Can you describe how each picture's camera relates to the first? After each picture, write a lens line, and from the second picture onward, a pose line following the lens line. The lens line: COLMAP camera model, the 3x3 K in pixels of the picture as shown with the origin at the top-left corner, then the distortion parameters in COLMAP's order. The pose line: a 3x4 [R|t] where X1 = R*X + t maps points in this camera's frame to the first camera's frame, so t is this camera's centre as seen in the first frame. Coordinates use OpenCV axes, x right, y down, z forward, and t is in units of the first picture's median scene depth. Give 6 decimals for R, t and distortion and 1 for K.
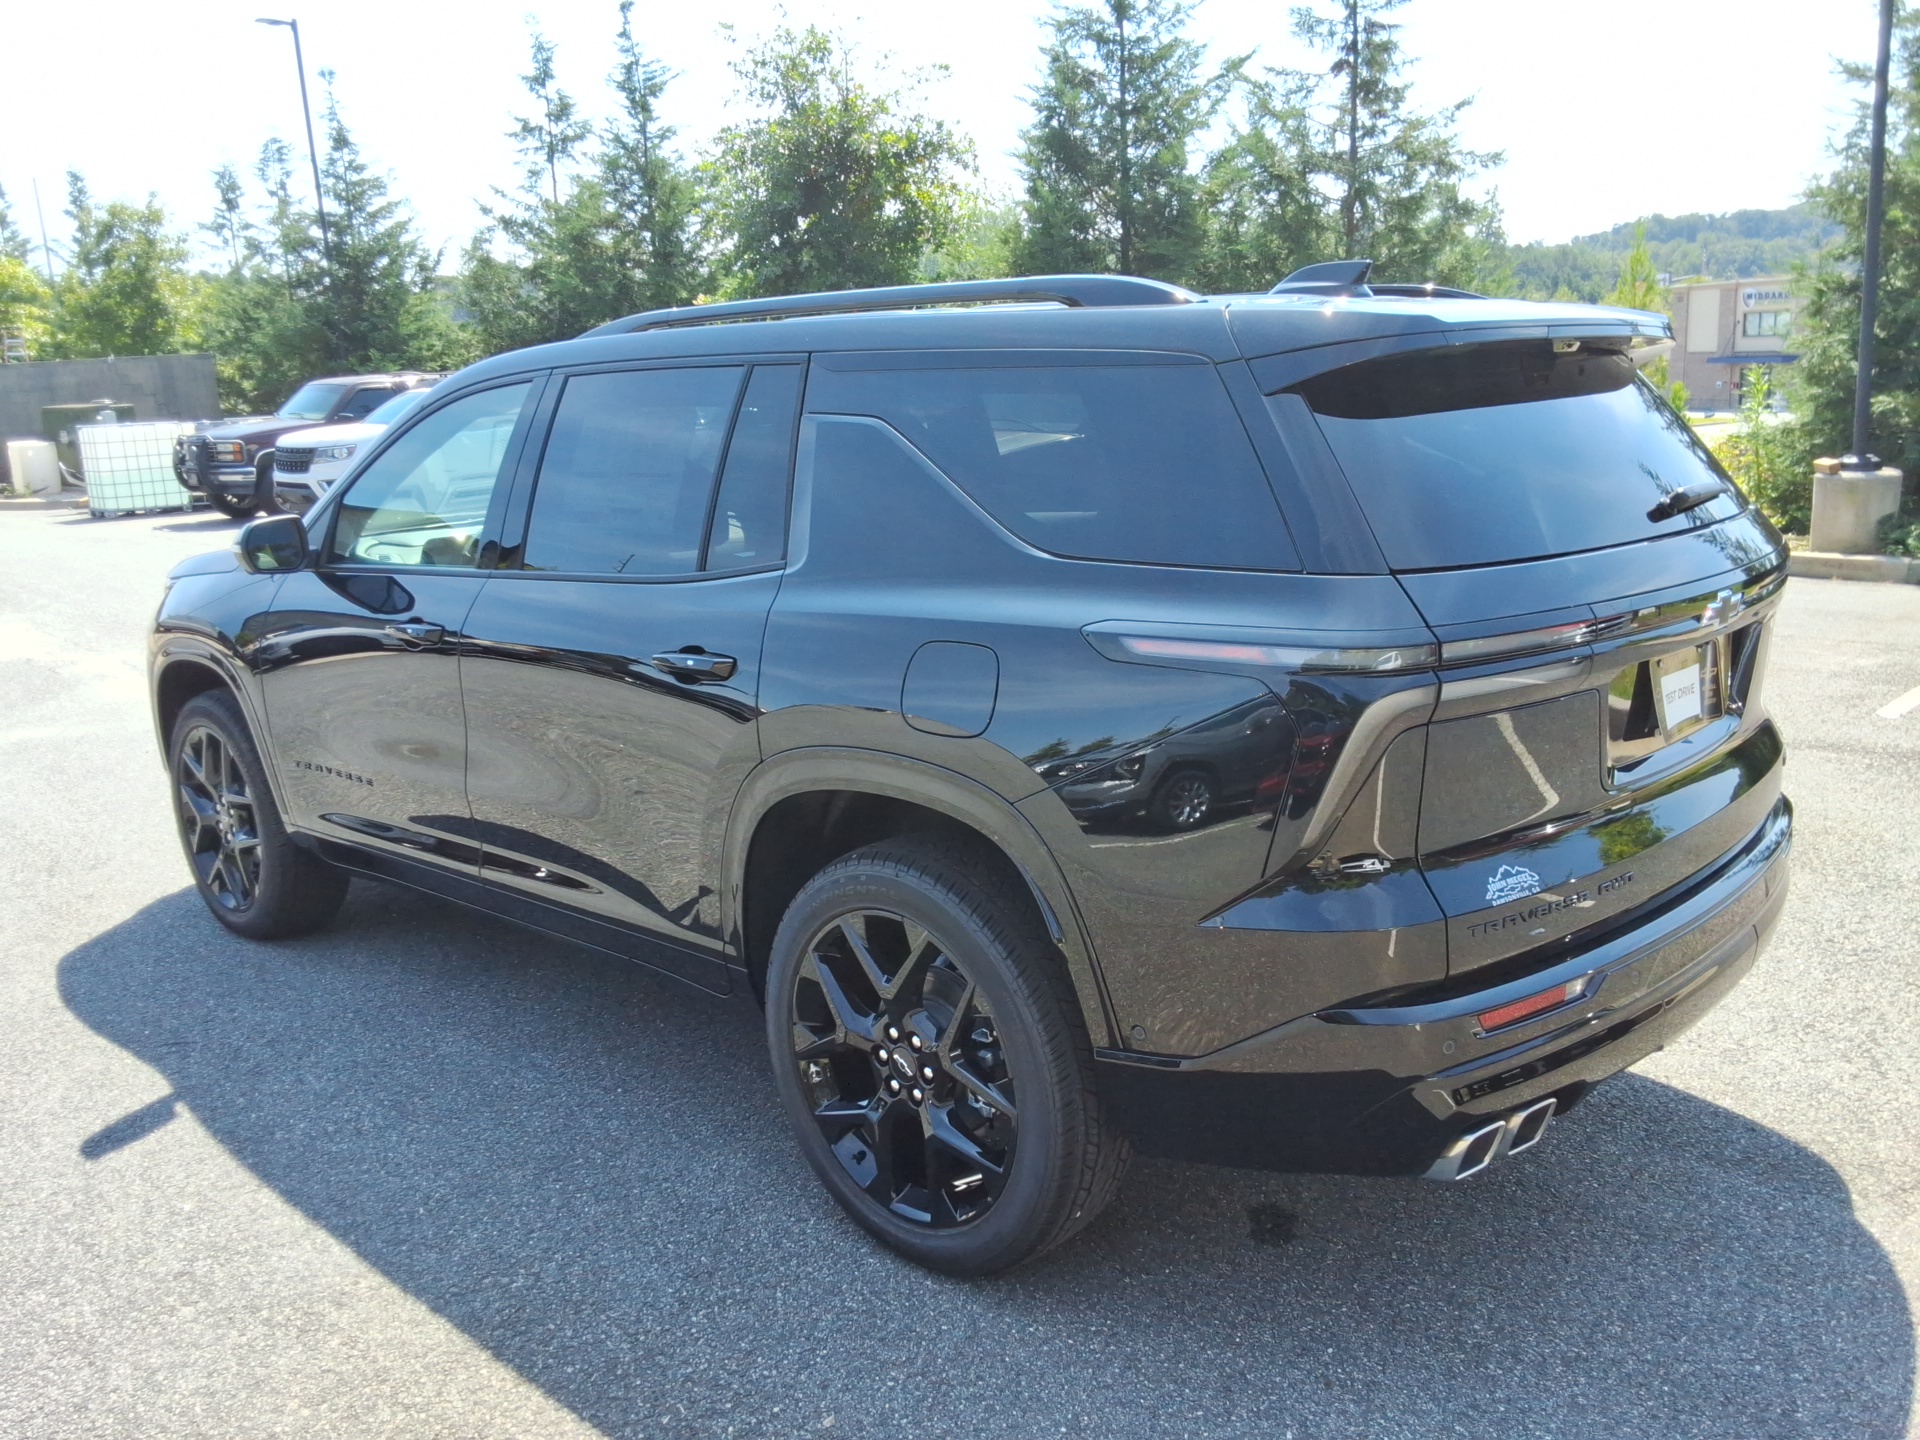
lens RADIAL K [[1580.3, 0, 965.5], [0, 1580.3, 757.3], [0, 0, 1]] dist [0.114426, -0.191726]
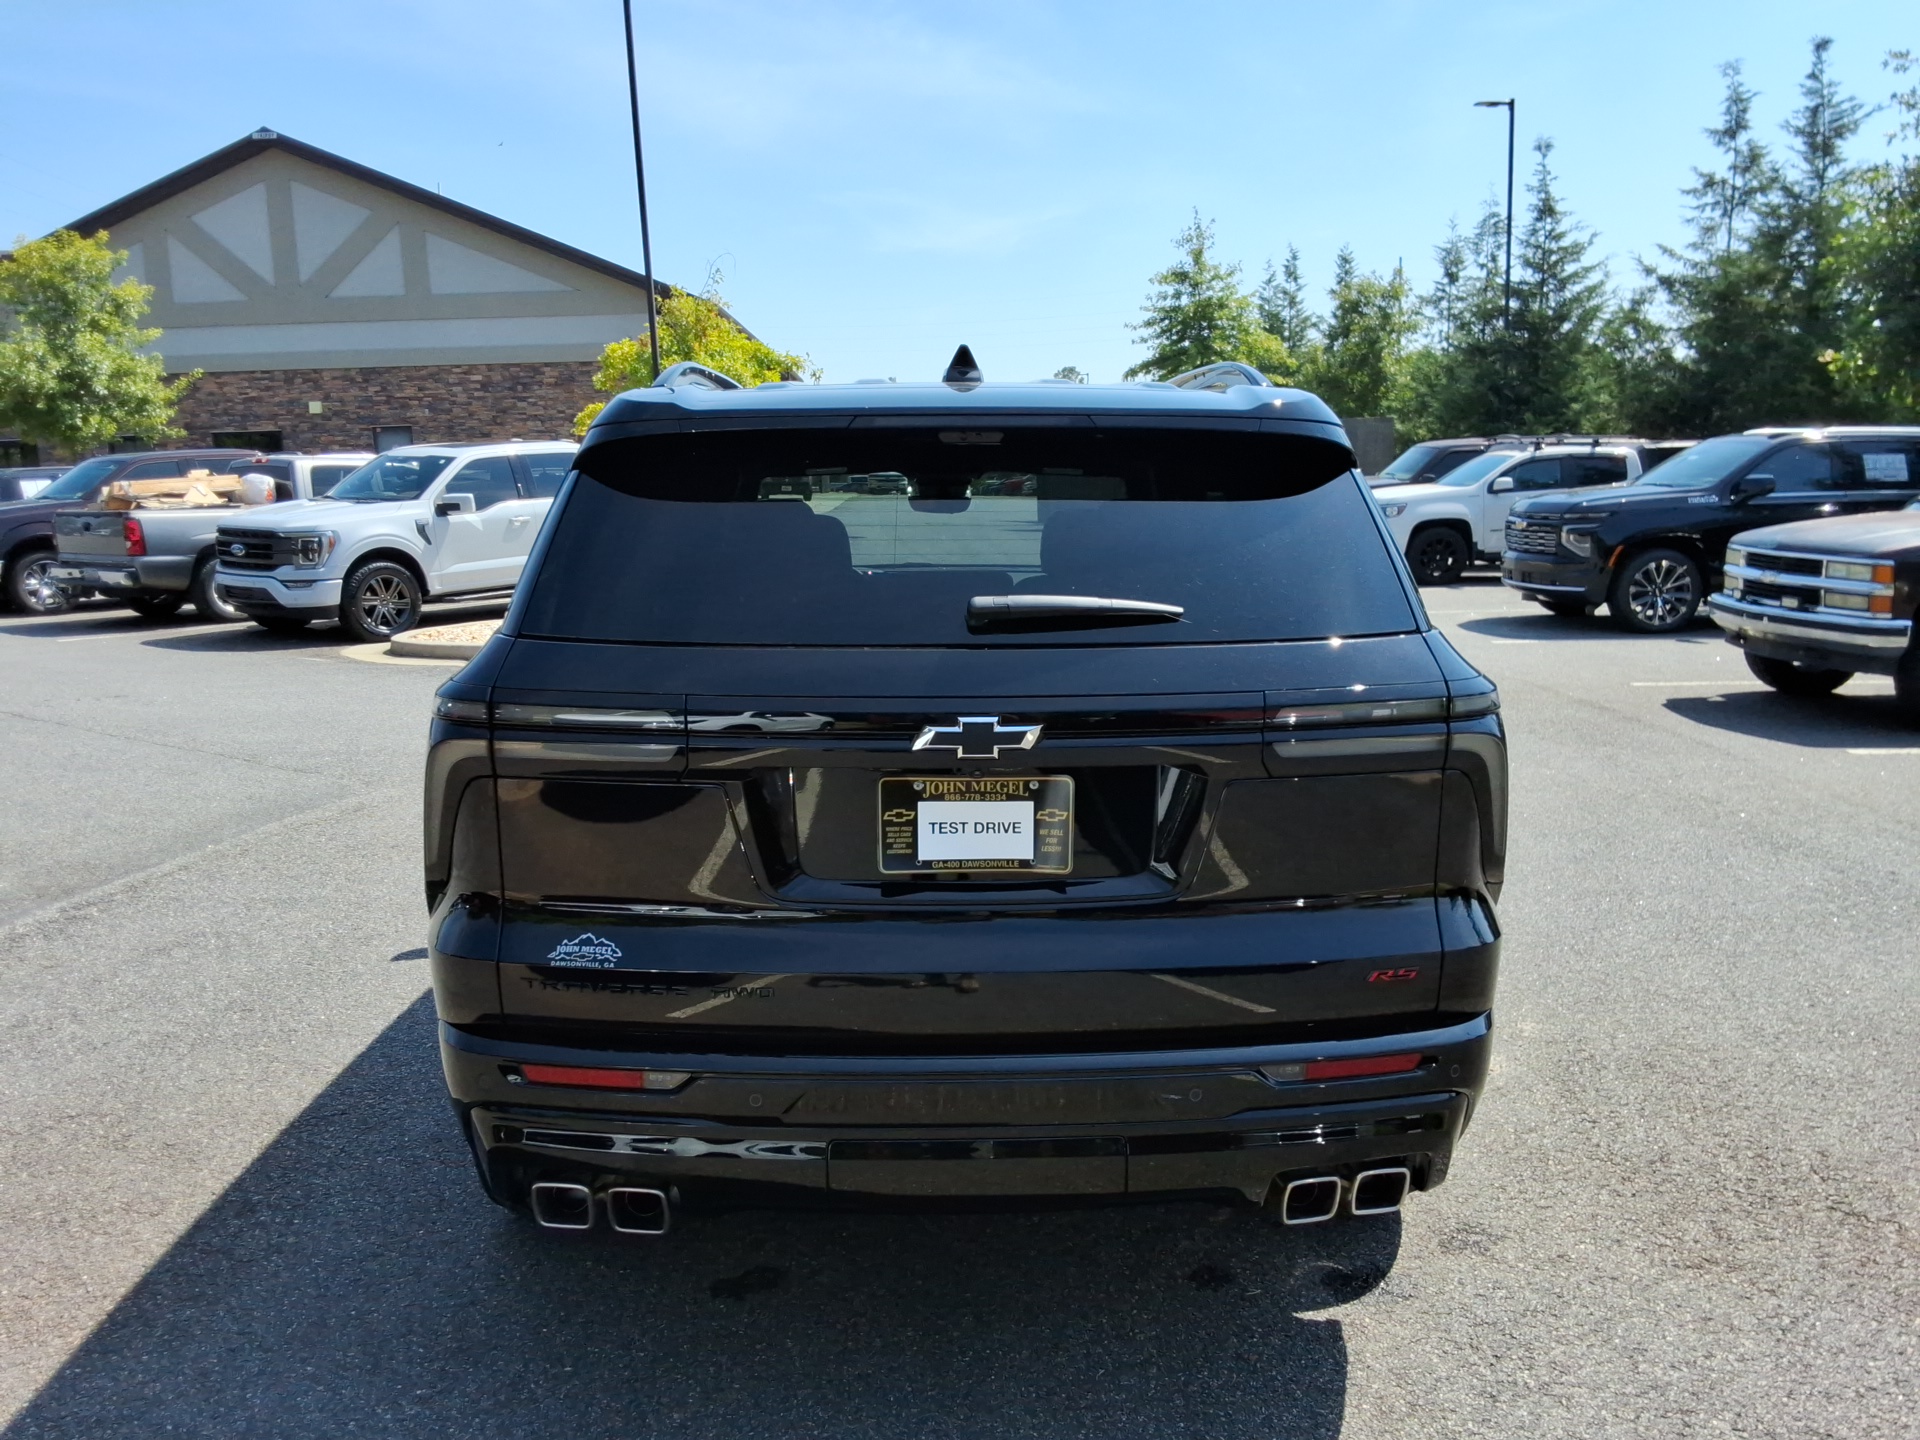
lens RADIAL K [[1580.3, 0, 965.5], [0, 1580.3, 757.3], [0, 0, 1]] dist [0.114426, -0.191726]
pose [[0.701207, 0.157784, -0.695279, 0.141227], [-0.182509, 0.982435, 0.038885, -0.015004], [0.689201, 0.099629, 0.717688, 0.049565]]
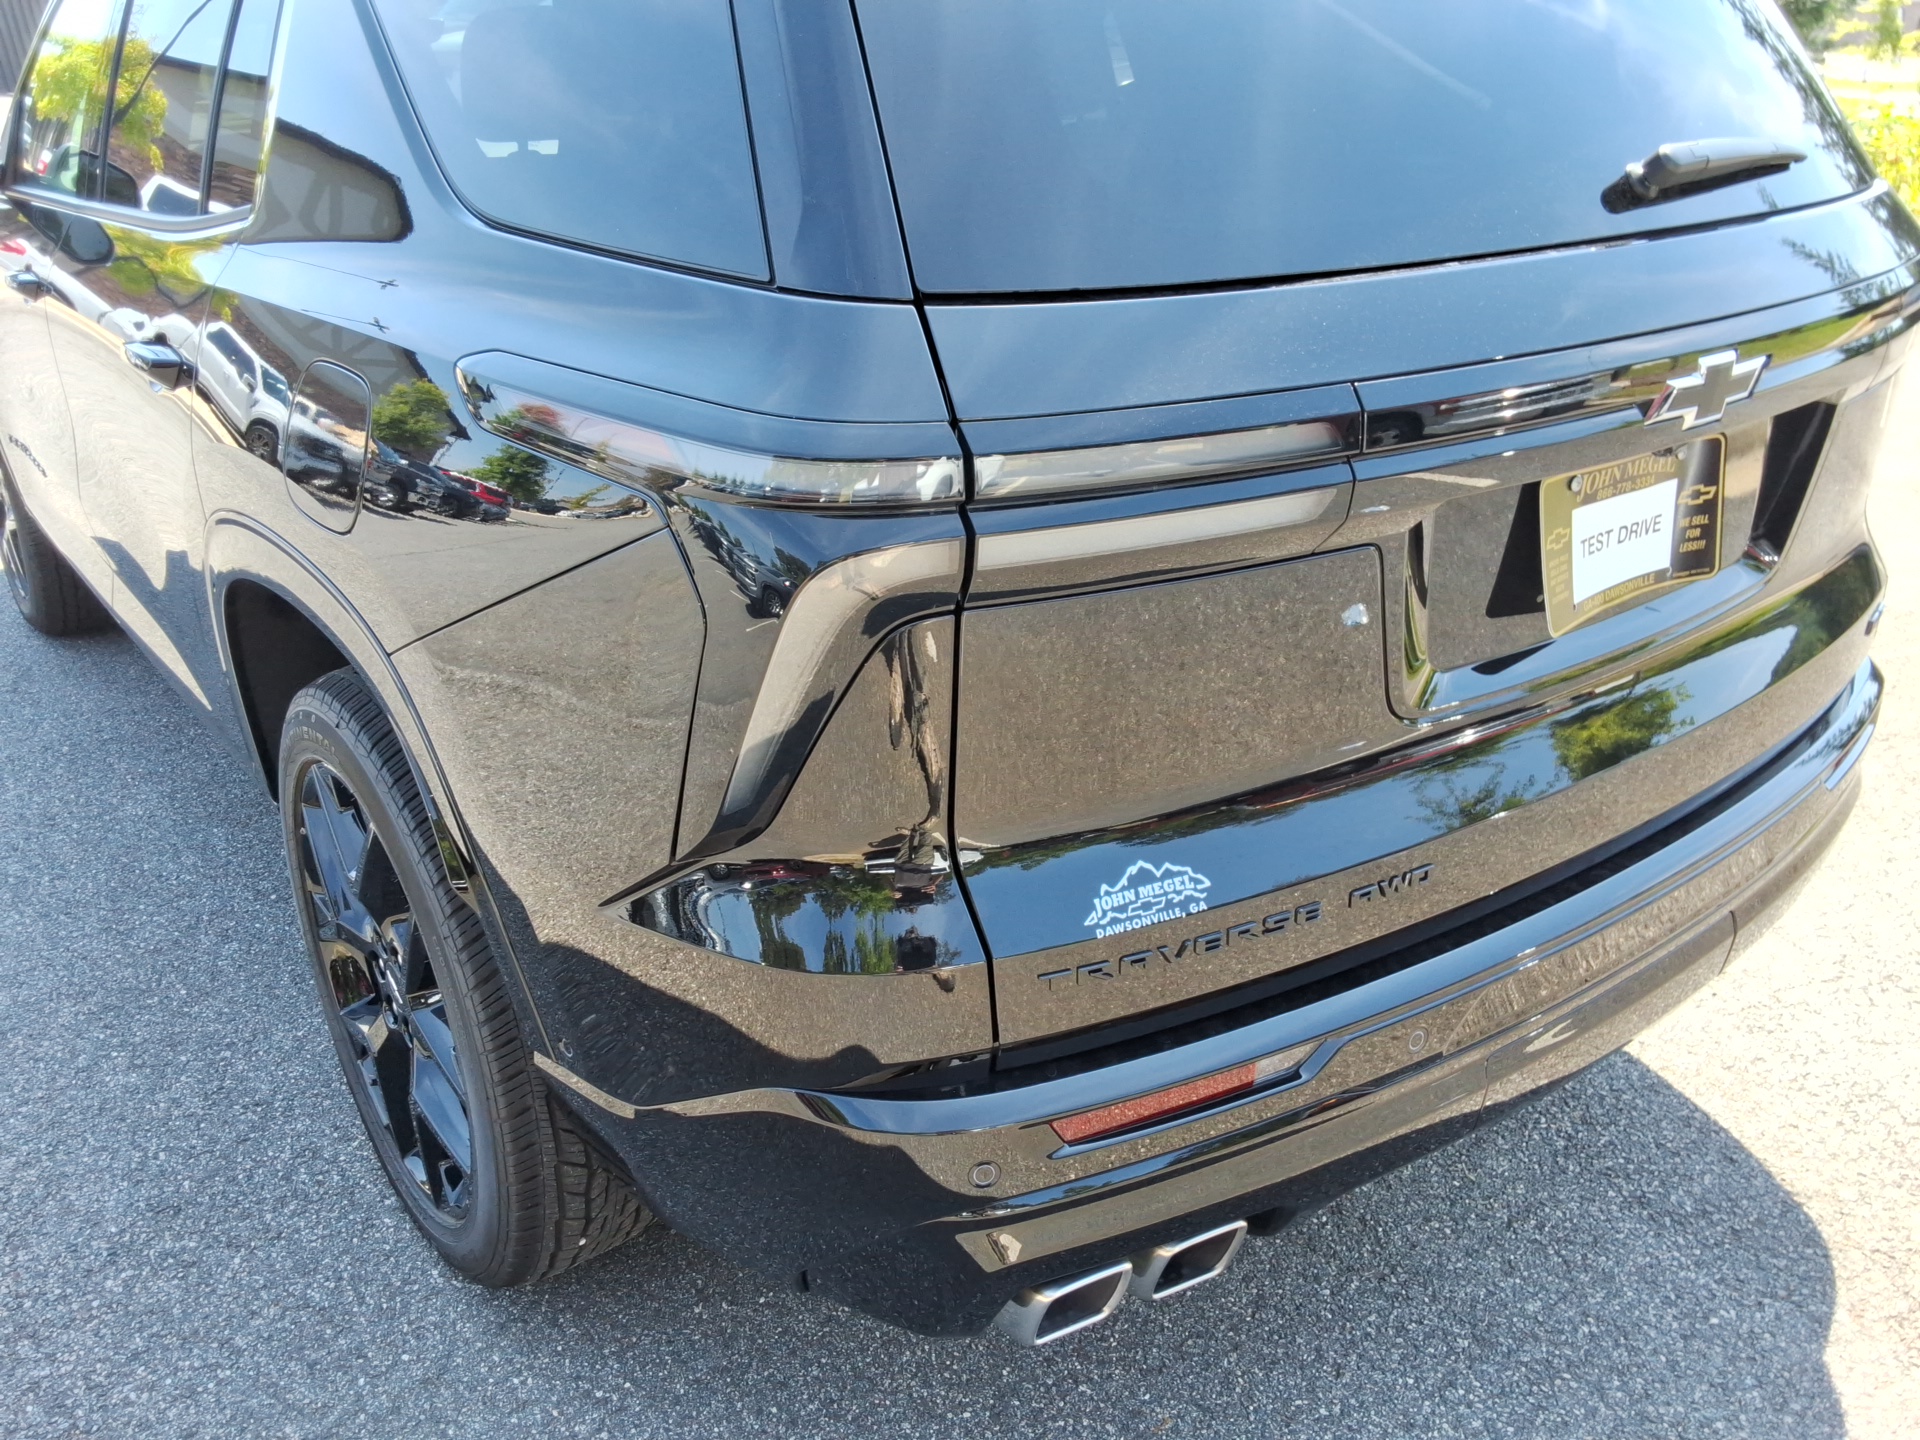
lens RADIAL K [[1580.3, 0, 965.5], [0, 1580.3, 757.3], [0, 0, 1]] dist [0.114426, -0.191726]
pose [[0.986815, 0.092624, -0.132726, 0.040817], [-0.062457, 0.974467, 0.215670, -0.009550], [0.149314, -0.204537, 0.967404, 0.055387]]
